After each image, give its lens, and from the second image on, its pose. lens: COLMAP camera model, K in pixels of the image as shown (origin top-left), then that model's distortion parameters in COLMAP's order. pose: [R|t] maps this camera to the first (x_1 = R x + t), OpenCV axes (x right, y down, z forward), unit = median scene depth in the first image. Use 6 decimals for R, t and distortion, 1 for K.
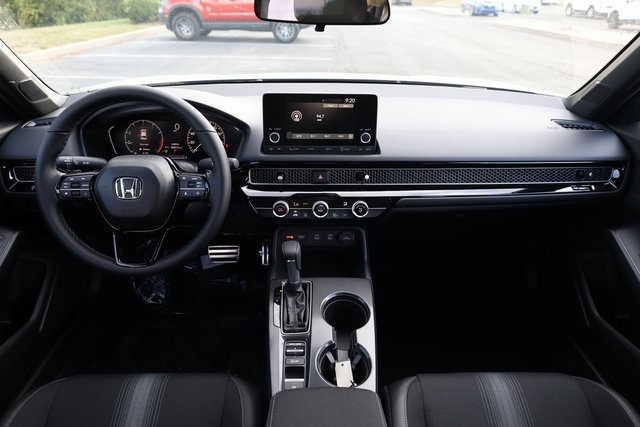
lens RADIAL K [[440.1, 0, 319.0], [0, 440.1, 214.3], [0, 0, 1]] dist [-0.006291, -0.005786]
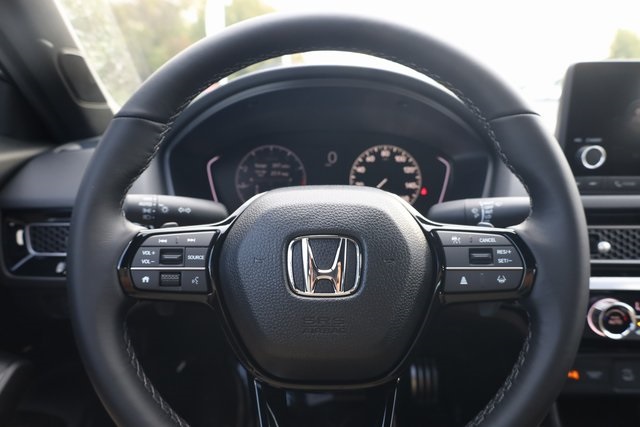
lens RADIAL K [[440.1, 0, 319.2], [0, 440.1, 212.9], [0, 0, 1]] dist [-0.006291, -0.005786]
pose [[0.998713, -0.003782, -0.050578, -0.358544], [-0.006607, 0.979017, -0.203674, -0.024086], [0.050287, 0.203746, 0.977732, 0.553002]]
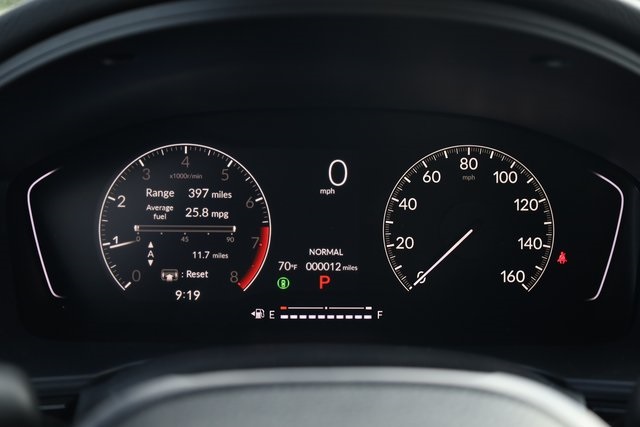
lens RADIAL K [[749.0, 0, 324.6], [0, 749.0, 213.2], [0, 0, 1]] dist [-0.007988, 0.000000]
pose [[0.999946, -0.003605, -0.009777, -0.374888], [0.001891, 0.985450, -0.169954, -0.133278], [0.010247, 0.169926, 0.985403, 0.730056]]
